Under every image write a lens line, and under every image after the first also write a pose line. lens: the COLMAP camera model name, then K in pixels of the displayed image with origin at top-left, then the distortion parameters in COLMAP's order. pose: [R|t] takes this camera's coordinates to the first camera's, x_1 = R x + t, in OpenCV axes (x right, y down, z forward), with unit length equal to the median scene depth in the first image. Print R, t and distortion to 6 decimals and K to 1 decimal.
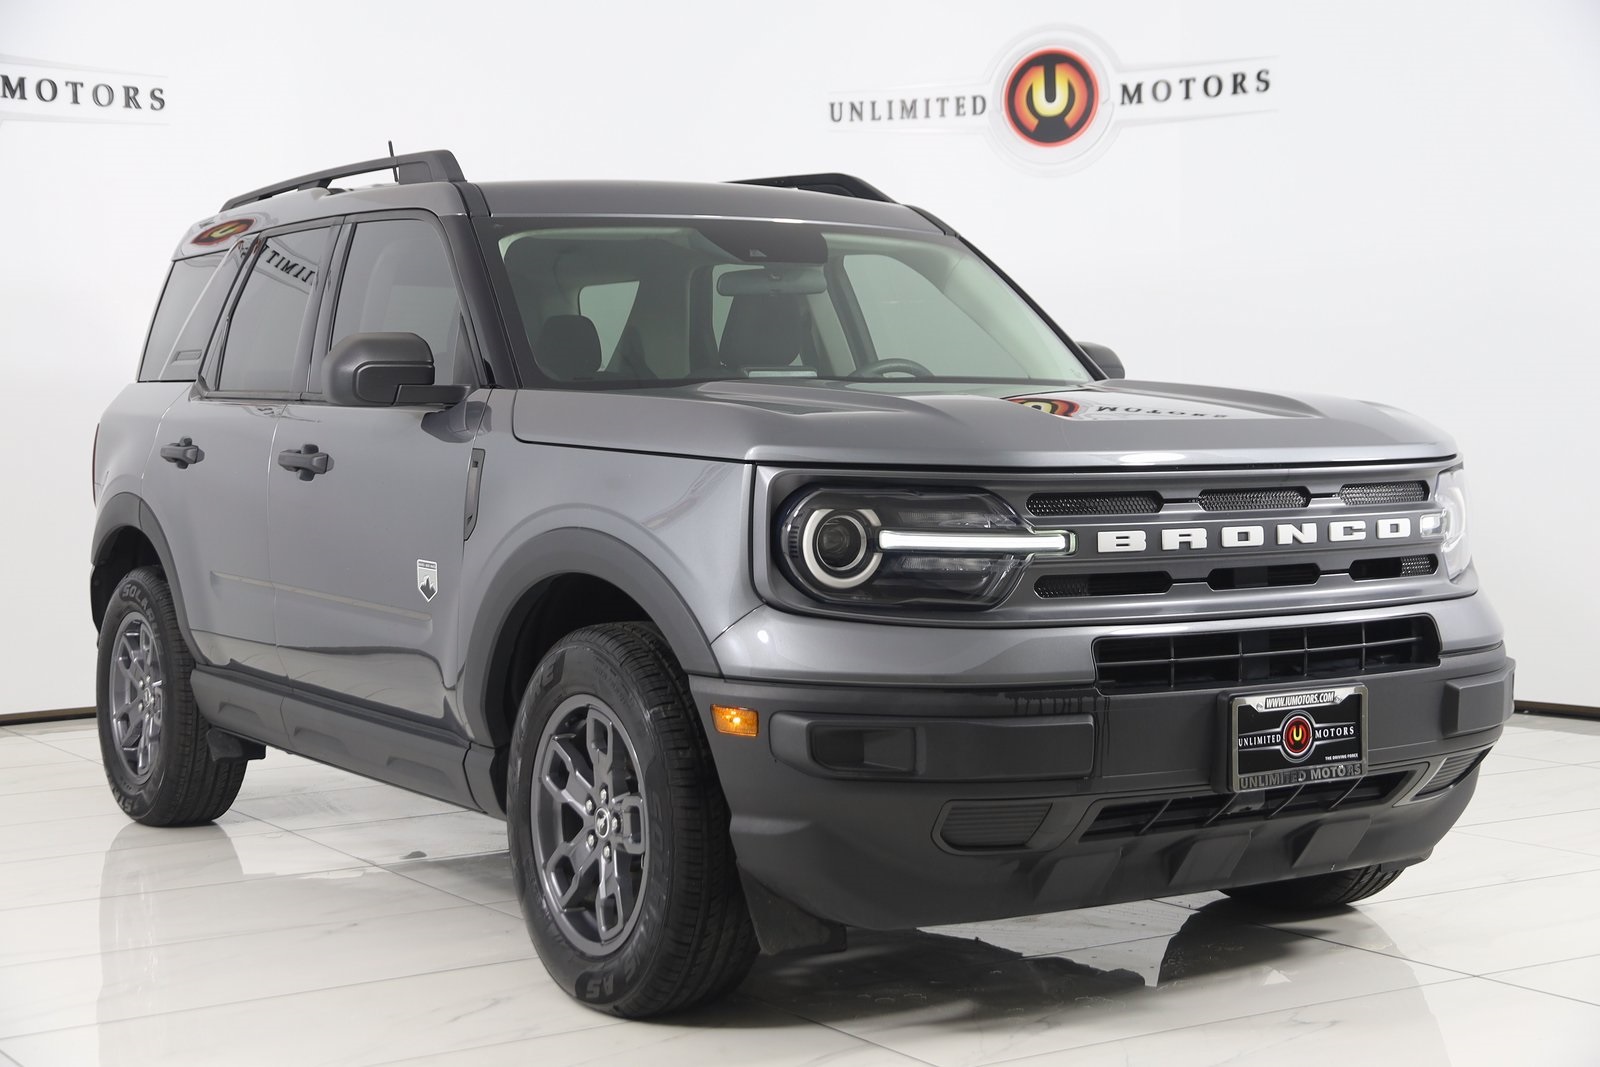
lens RADIAL K [[2498.8, 0, 800.0], [0, 2498.8, 533.5], [0, 0, 1]] dist [0.126692, 0.062179]
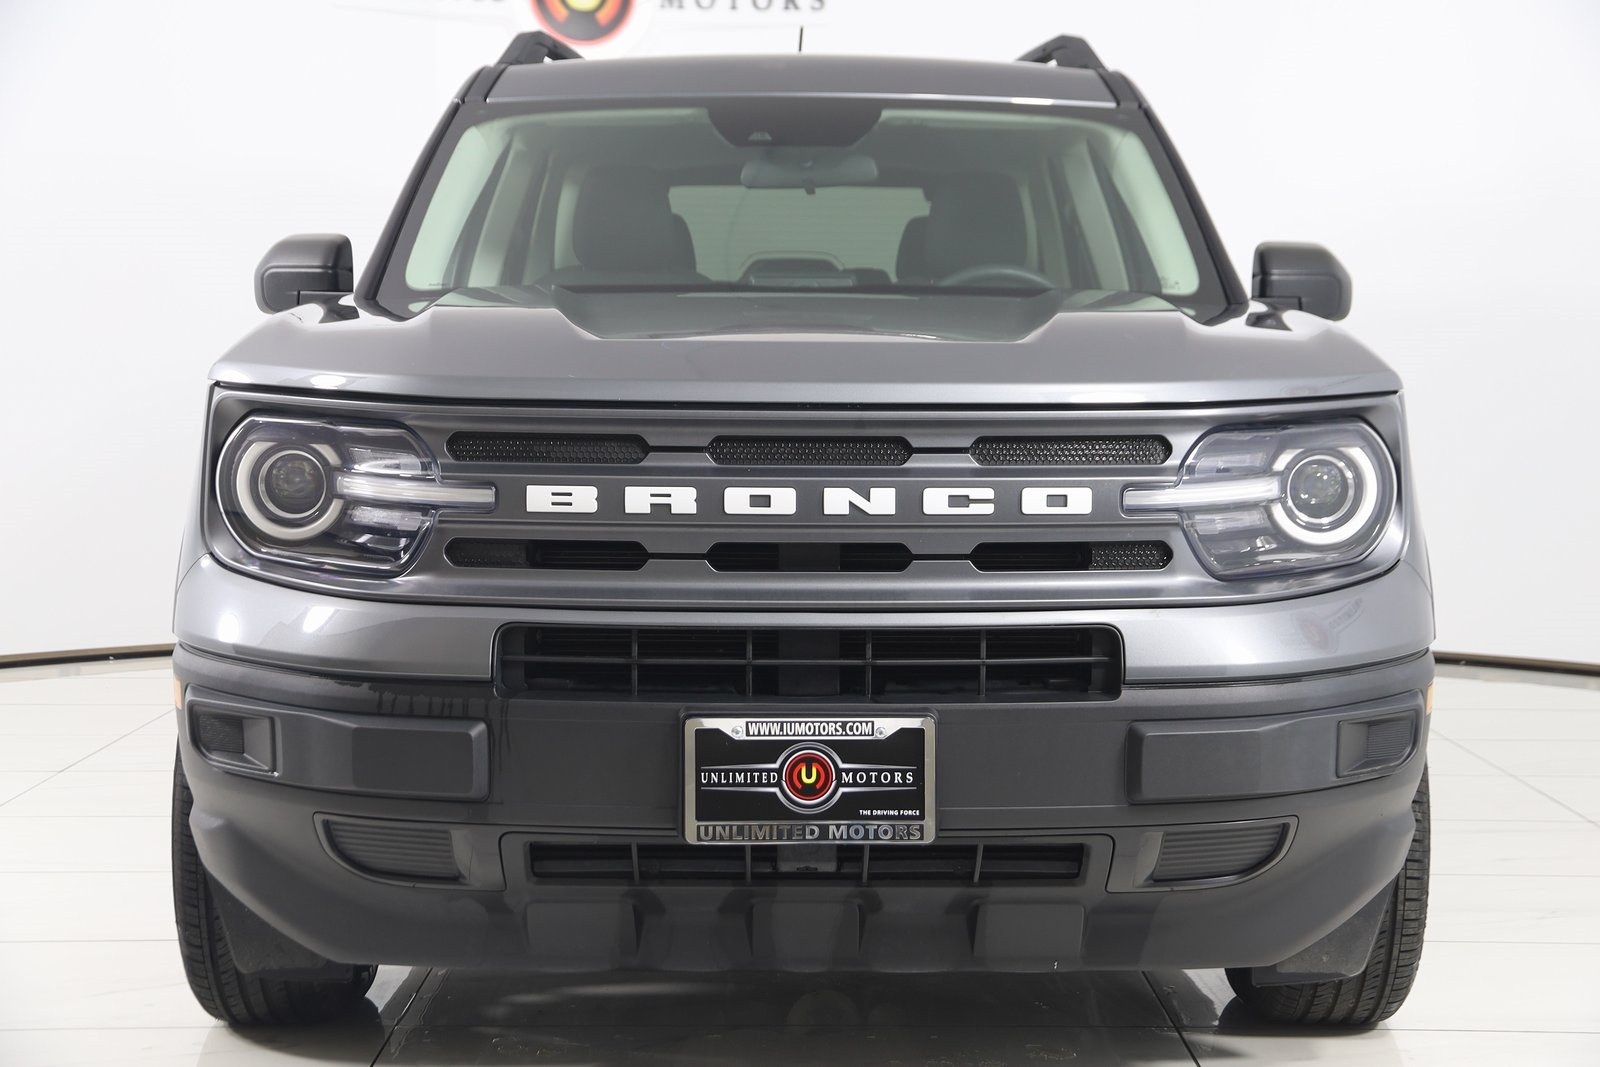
lens RADIAL K [[2498.8, 0, 800.0], [0, 2498.8, 533.5], [0, 0, 1]] dist [0.126692, 0.062179]
pose [[0.841028, 0.057591, -0.537917, 0.582611], [-0.039310, 0.998195, 0.045408, -0.023167], [0.539561, -0.017044, 0.841774, 0.386711]]
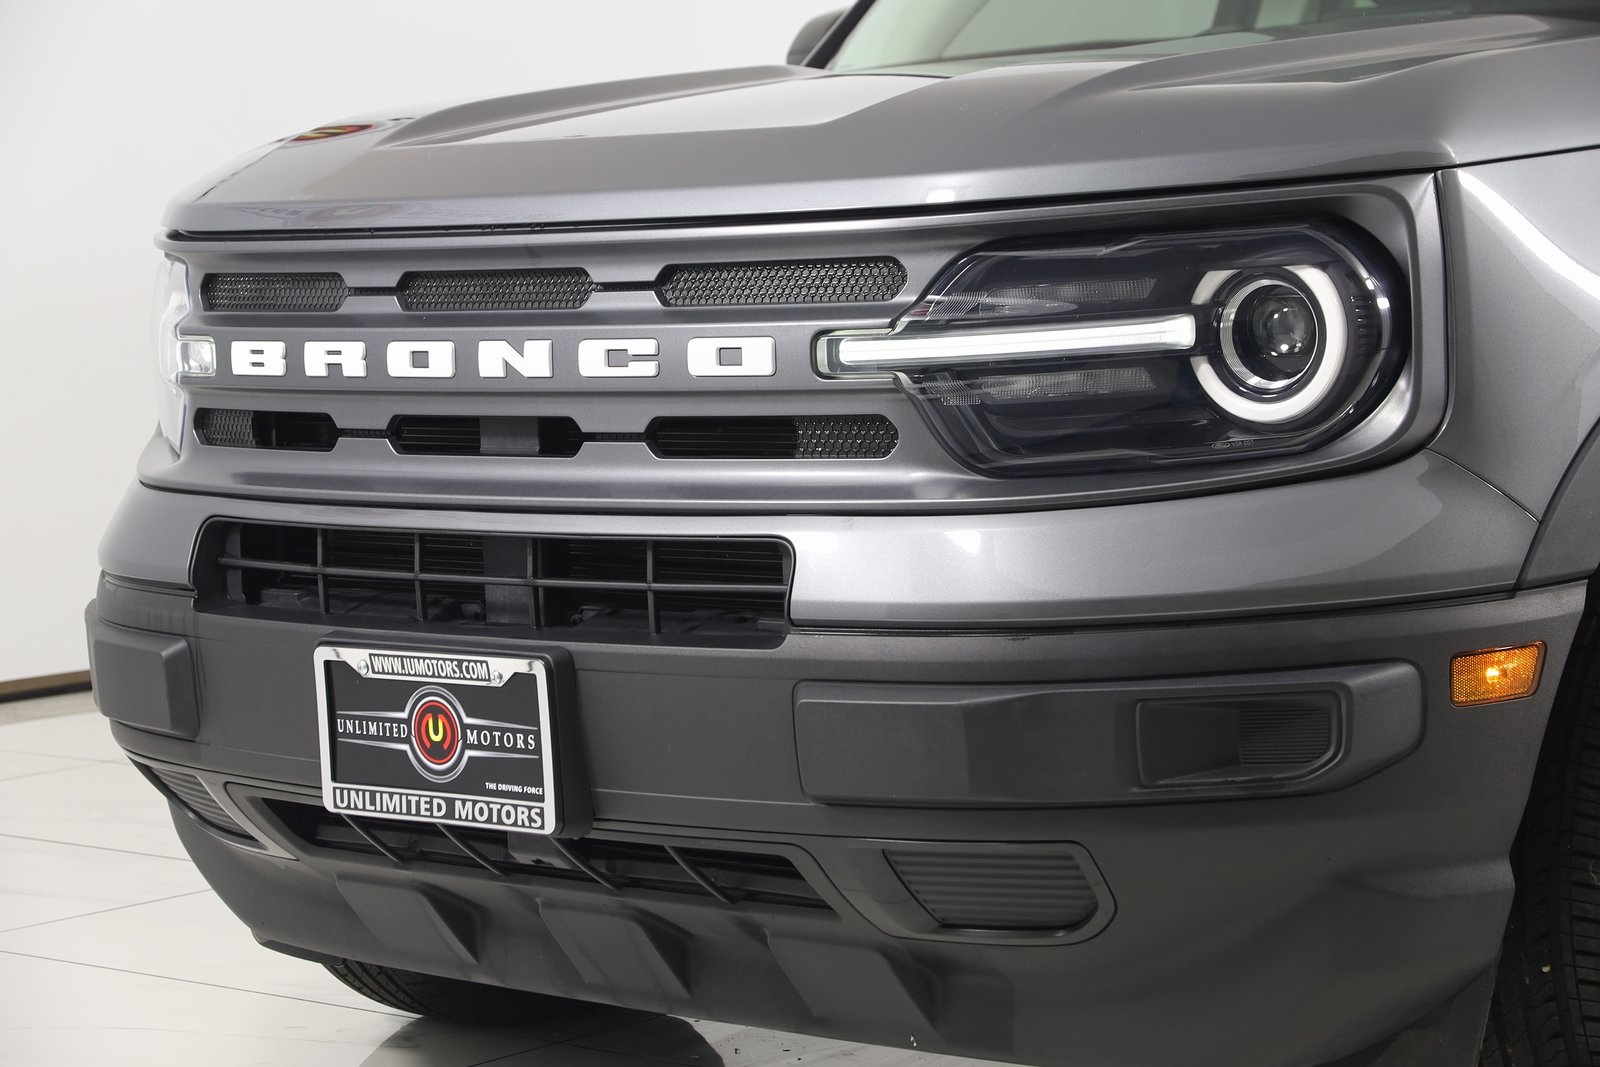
lens RADIAL K [[3708.8, 0, 800.0], [0, 3708.8, 533.5], [0, 0, 1]] dist [0.233943, 0.015904]
pose [[0.271605, 0.089883, -0.958202, 0.980577], [-0.002528, 0.995692, 0.092683, -0.036469], [0.962406, -0.022751, 0.270662, 0.858921]]
